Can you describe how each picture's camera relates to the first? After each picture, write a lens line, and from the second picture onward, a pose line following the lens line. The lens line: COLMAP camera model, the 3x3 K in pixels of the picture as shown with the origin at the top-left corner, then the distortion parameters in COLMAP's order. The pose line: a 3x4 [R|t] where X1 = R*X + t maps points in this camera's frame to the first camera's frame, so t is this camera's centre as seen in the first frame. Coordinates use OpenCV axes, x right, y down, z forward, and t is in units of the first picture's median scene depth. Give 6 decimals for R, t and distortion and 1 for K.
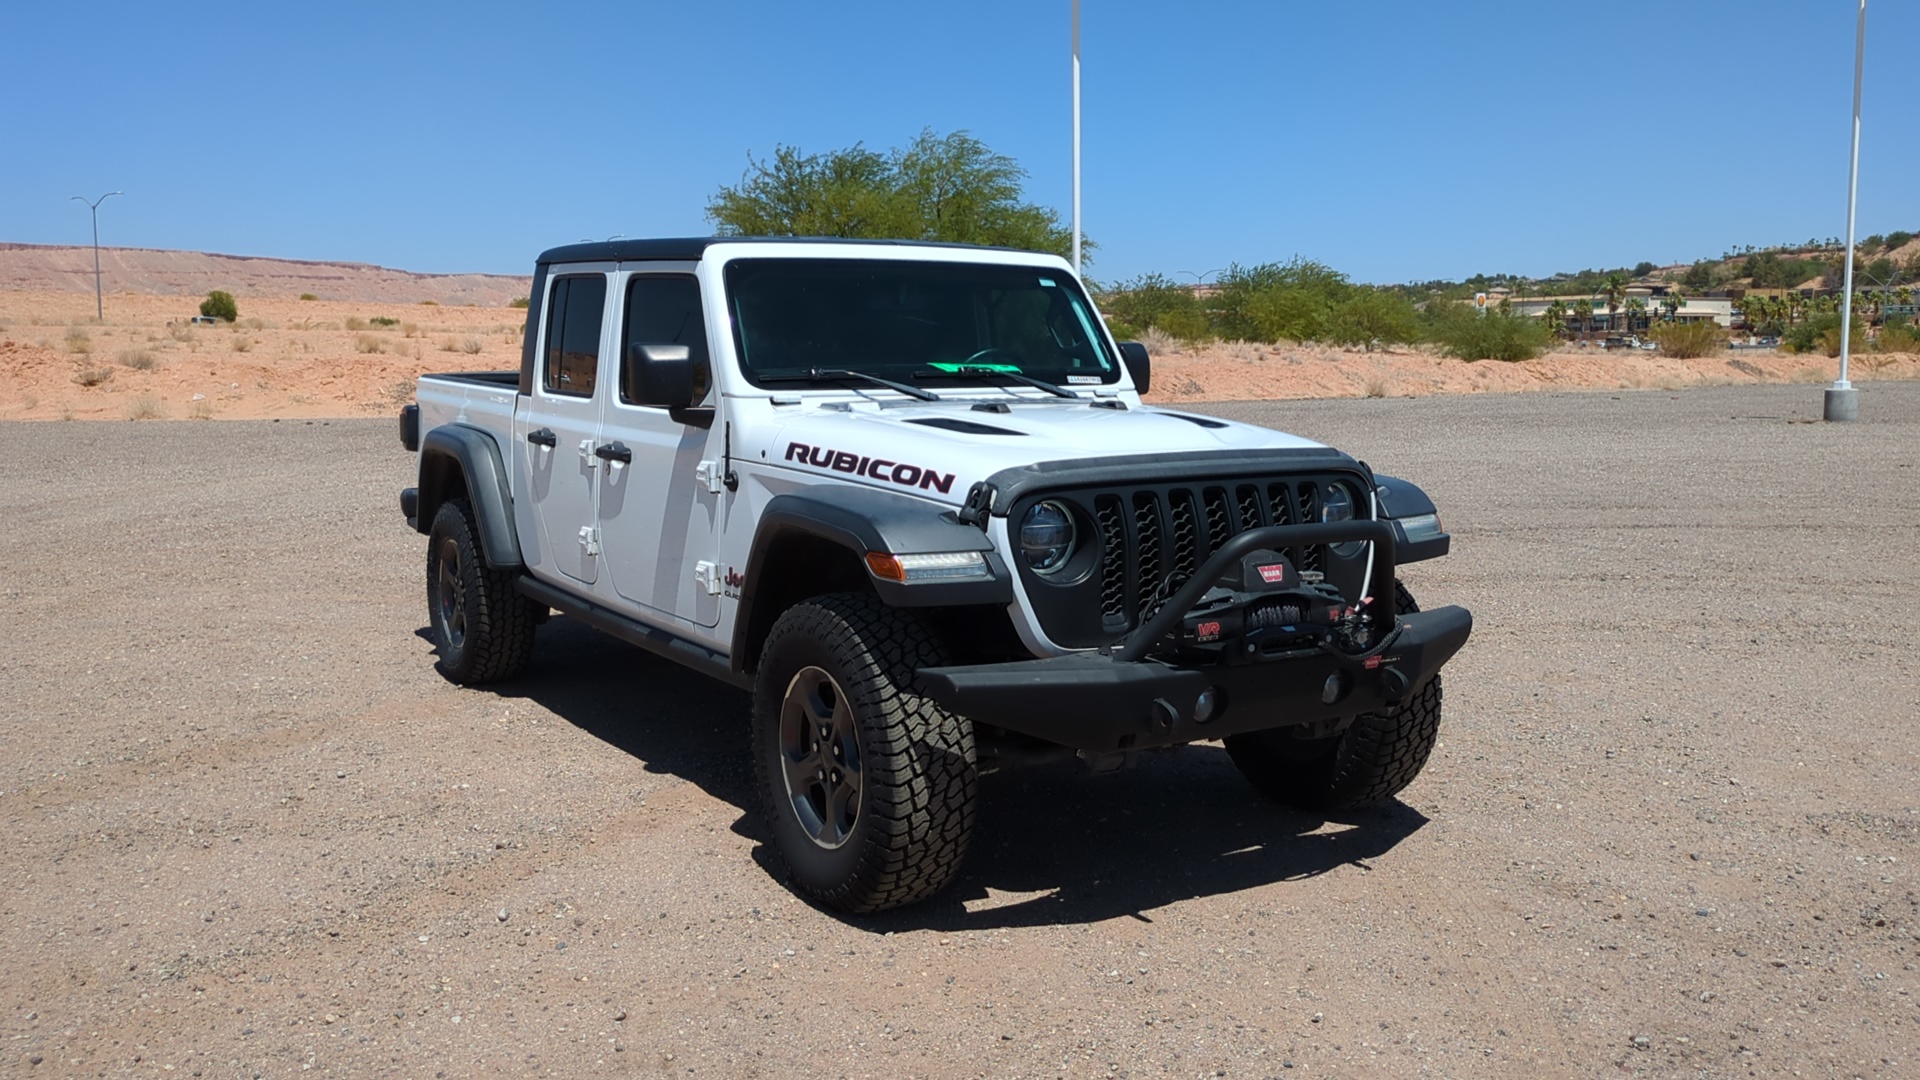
lens RADIAL K [[1650.0, 0, 976.5], [0, 1650.0, 532.9], [0, 0, 1]] dist [0.077649, -0.115904]
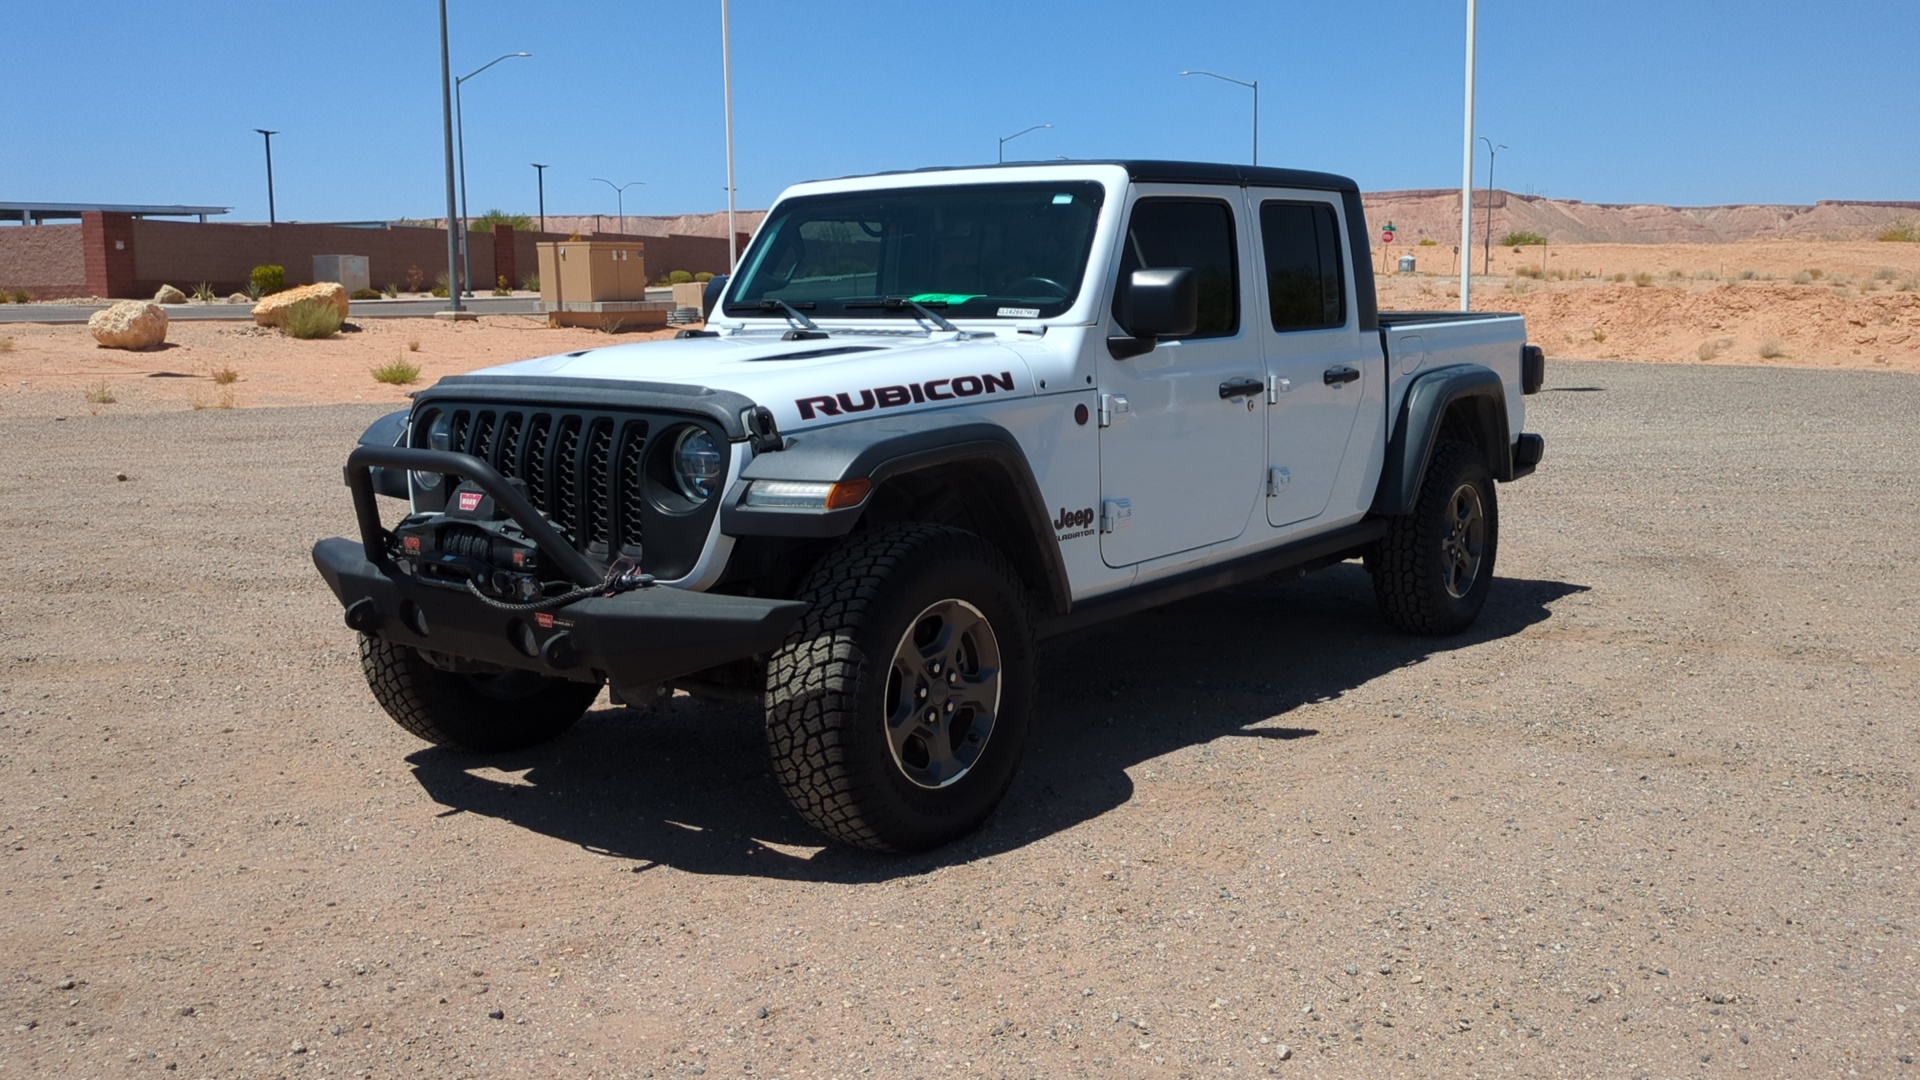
lens RADIAL K [[1650.0, 0, 976.5], [0, 1650.0, 532.9], [0, 0, 1]] dist [0.077649, -0.115904]
pose [[0.354268, 0.126901, -0.926494, 1.105922], [-0.102804, 0.990030, 0.096294, -0.076017], [0.929476, 0.061133, 0.363781, 0.859347]]
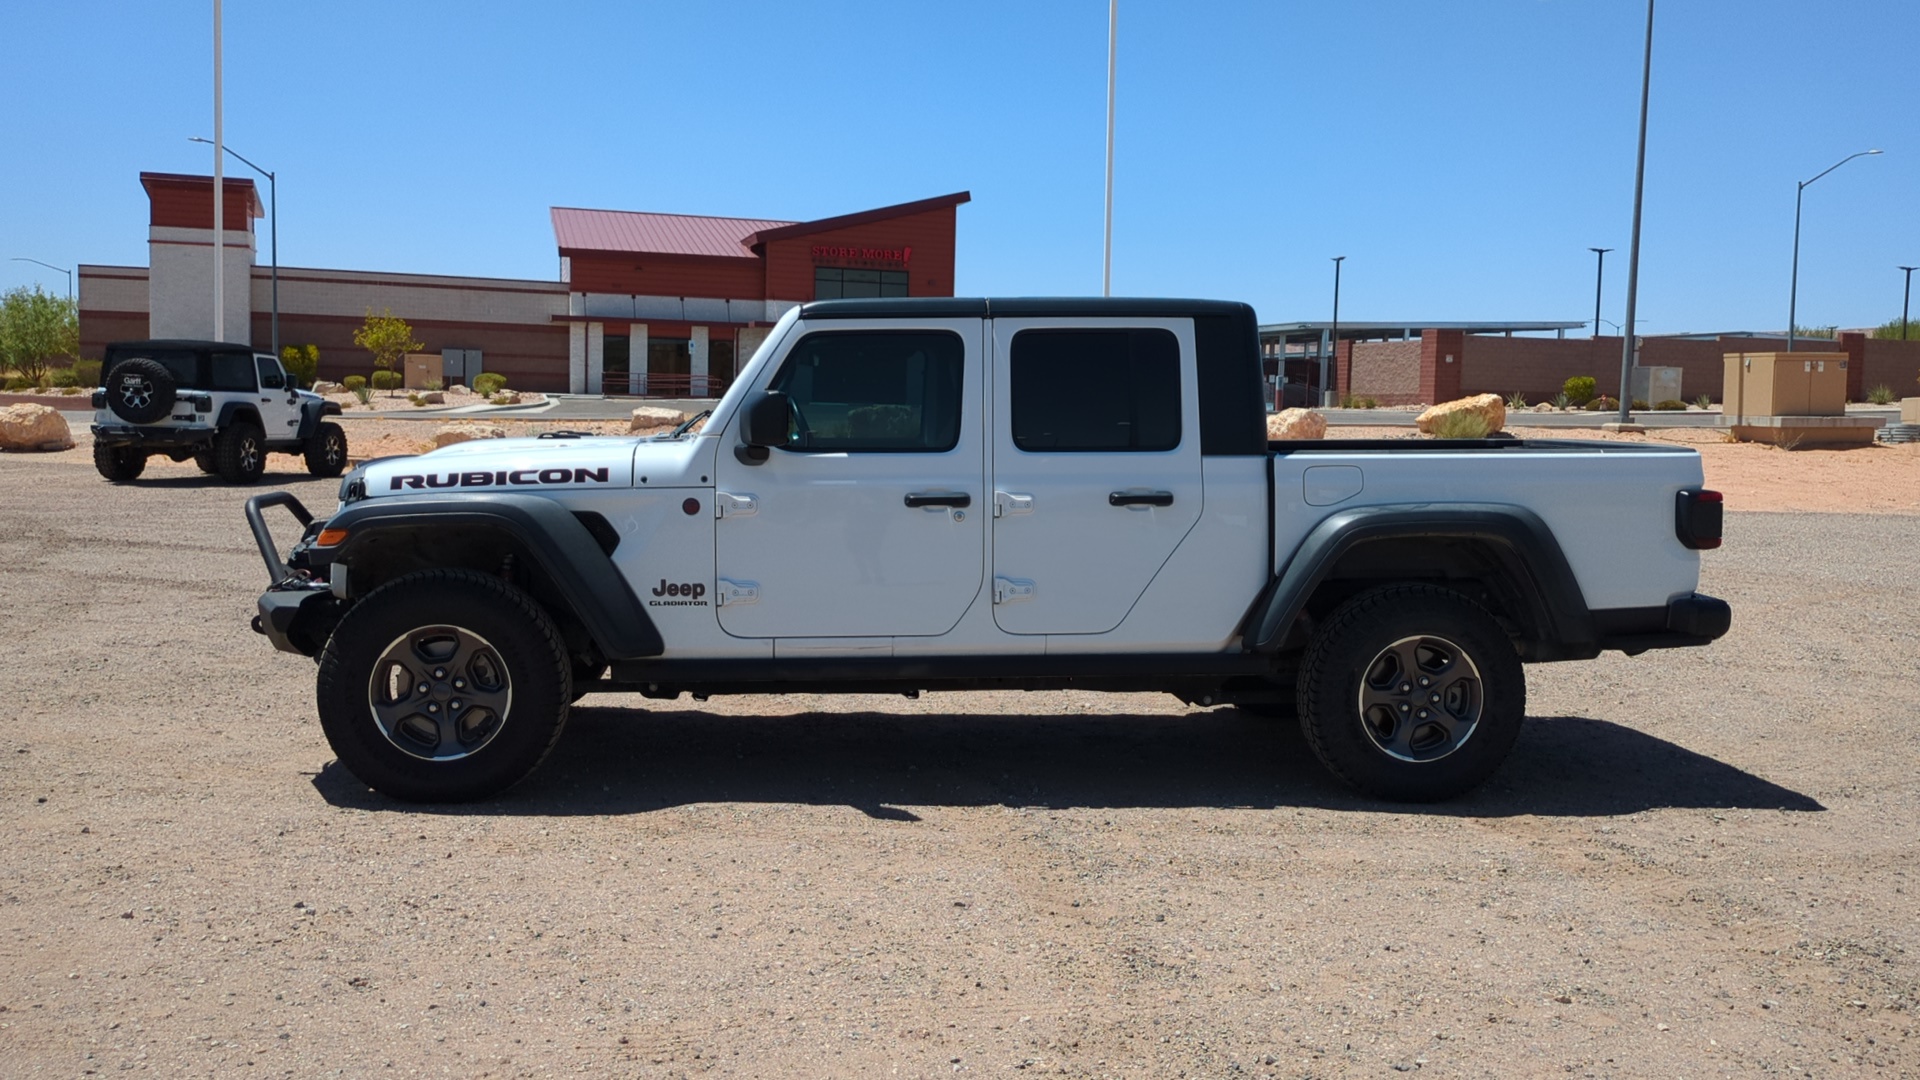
lens RADIAL K [[1650.0, 0, 976.5], [0, 1650.0, 532.9], [0, 0, 1]] dist [0.077649, -0.115904]
pose [[-0.438758, 0.062849, -0.896405, 1.217251], [-0.120366, 0.984451, 0.127937, -0.230307], [0.890507, 0.164030, -0.424371, 2.060065]]
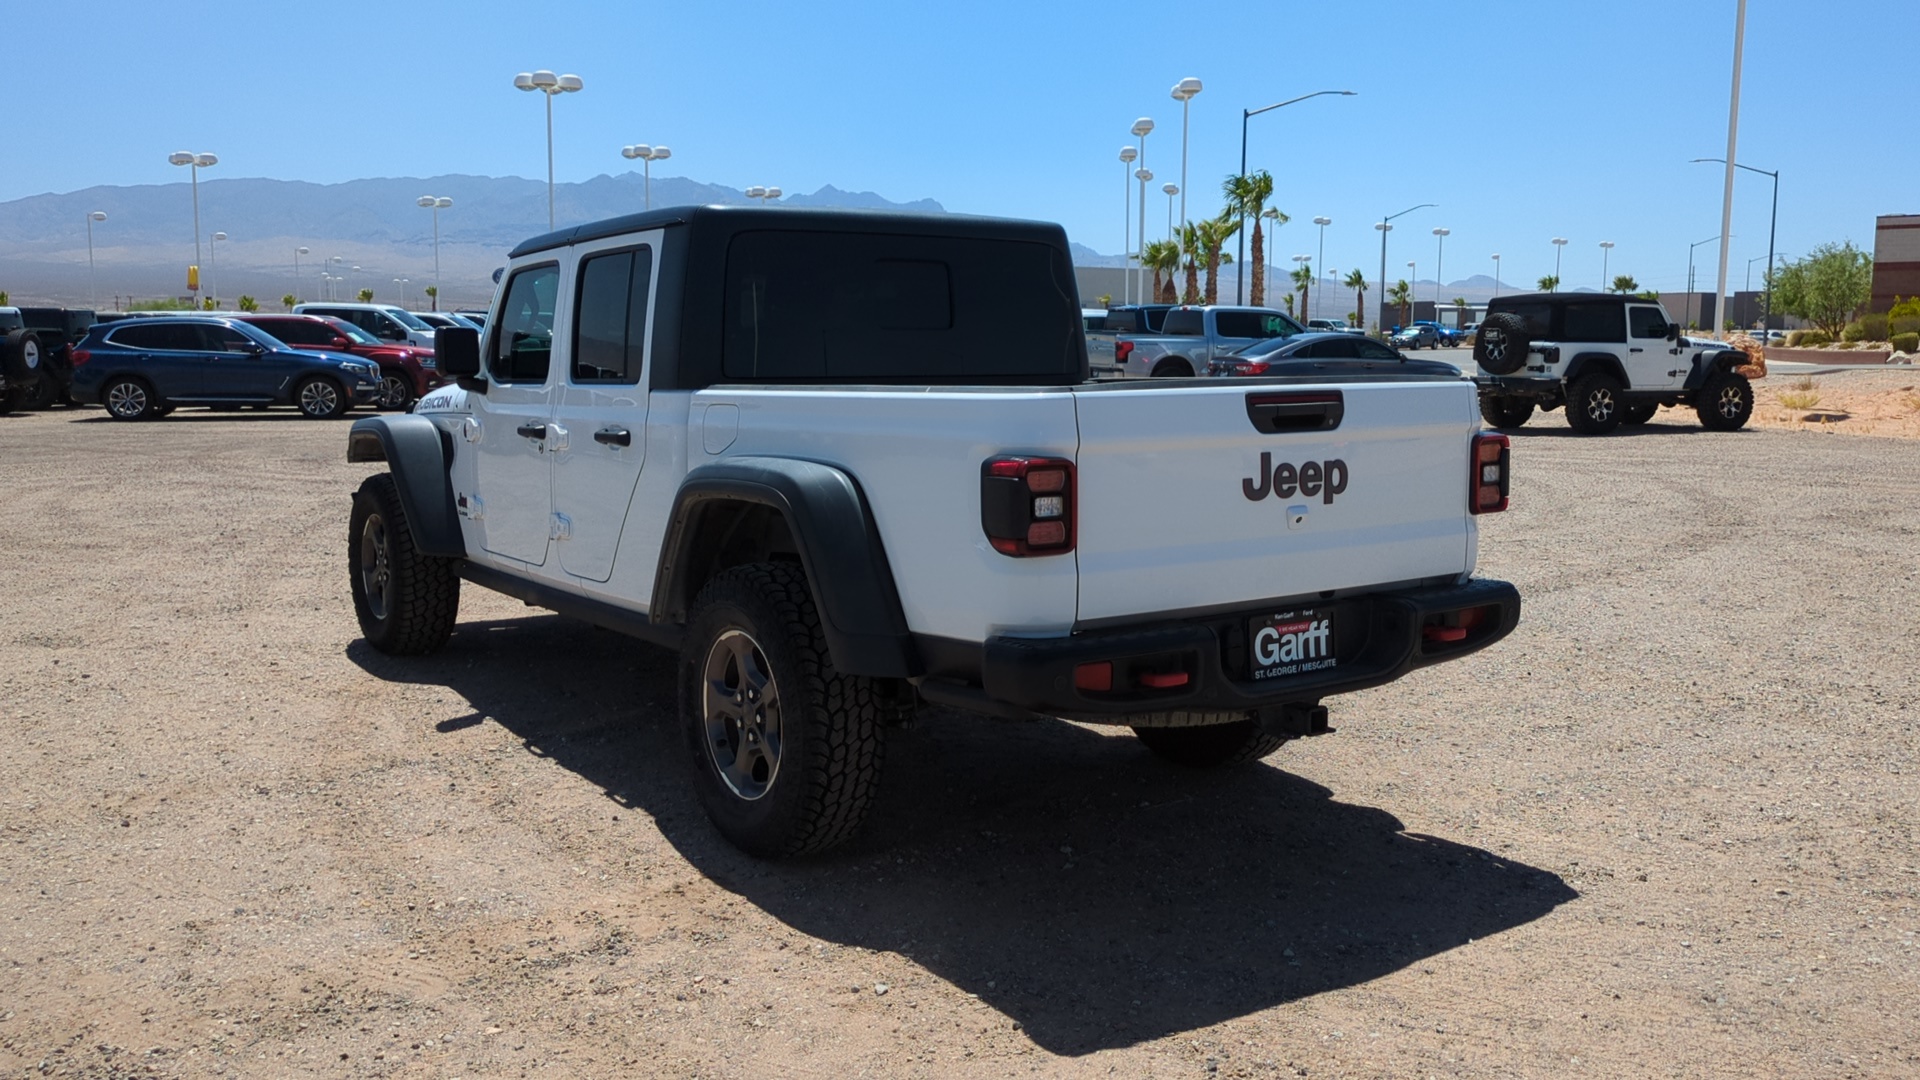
lens RADIAL K [[1650.0, 0, 976.5], [0, 1650.0, 532.9], [0, 0, 1]] dist [0.077649, -0.115904]
pose [[-0.997913, 0.008190, -0.064052, -0.228903], [-0.006575, 0.973883, 0.226954, -0.310232], [0.064238, 0.226901, -0.971797, 2.809579]]
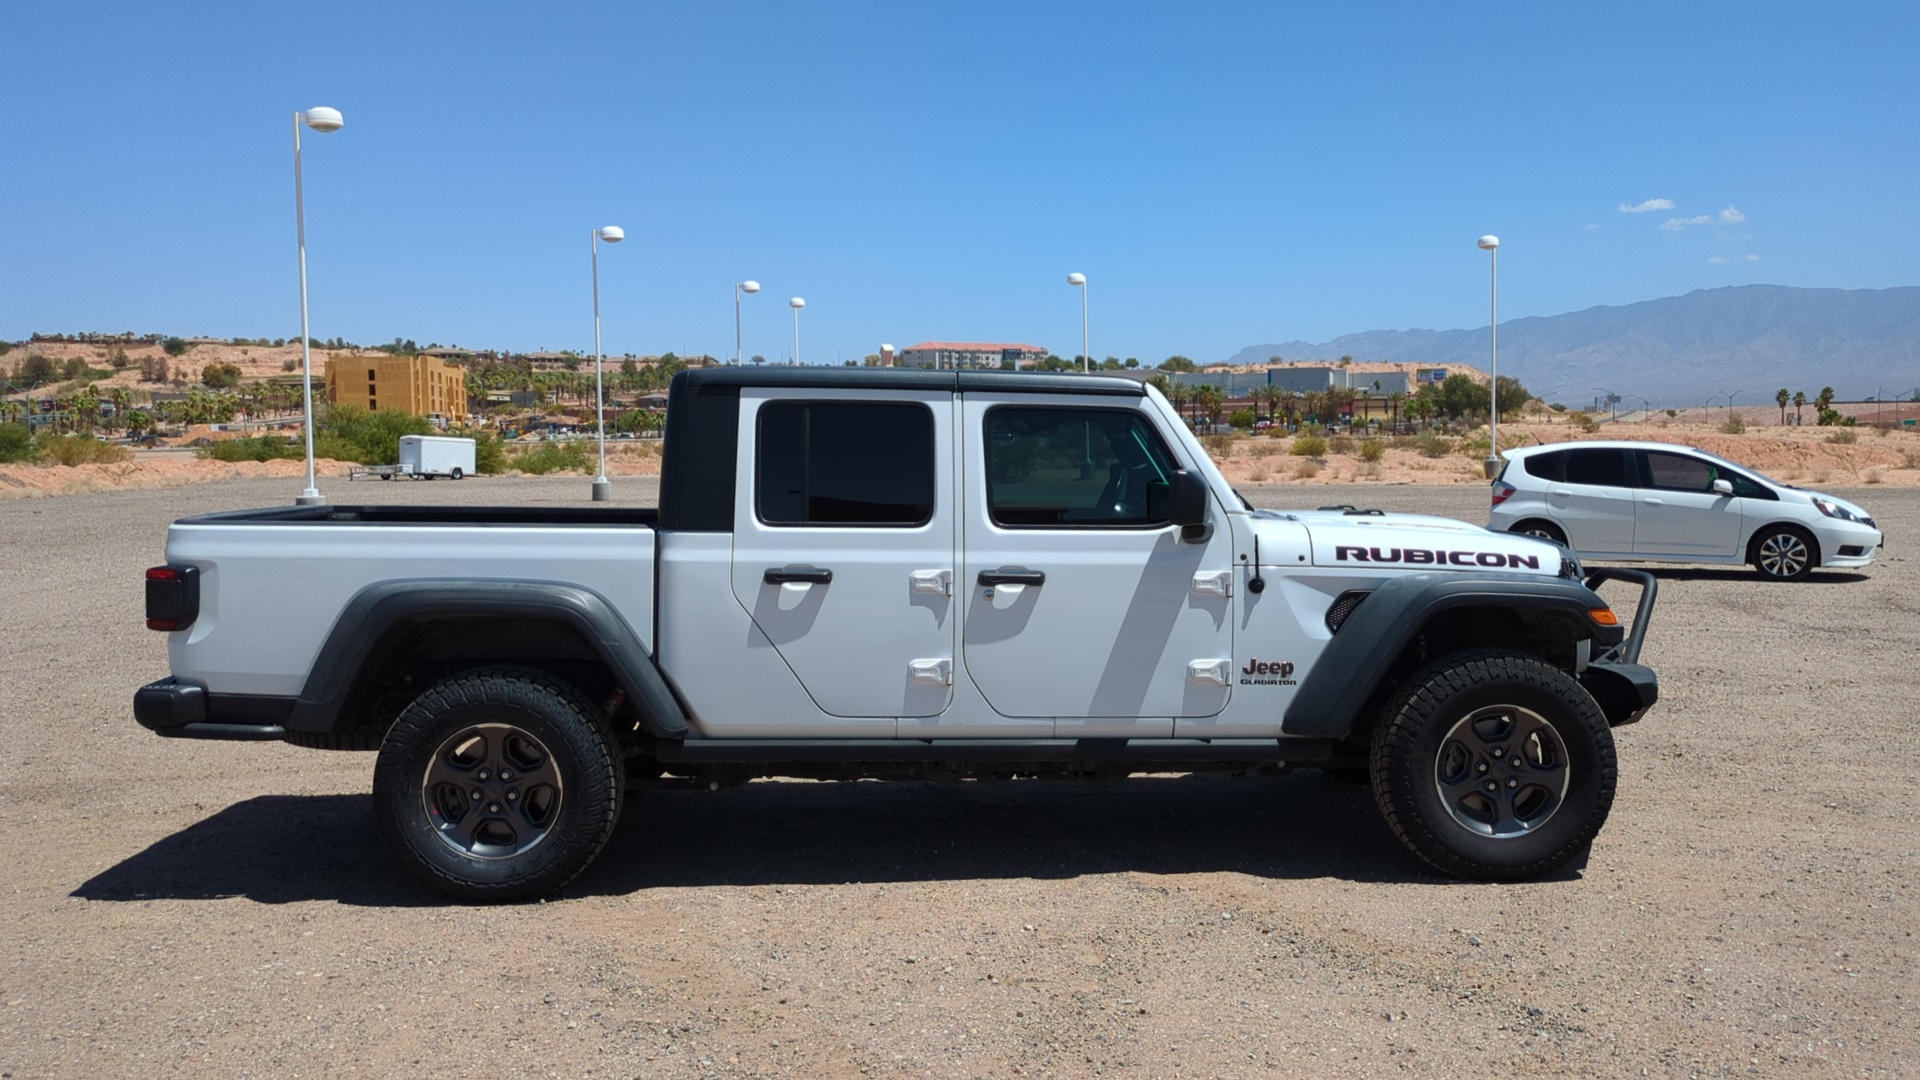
lens RADIAL K [[1650.0, 0, 976.5], [0, 1650.0, 532.9], [0, 0, 1]] dist [0.077649, -0.115904]
pose [[0.503294, -0.050357, 0.862647, -1.403034], [0.105720, 0.994389, -0.003632, -0.094209], [-0.857624, 0.093027, 0.505794, 0.631519]]
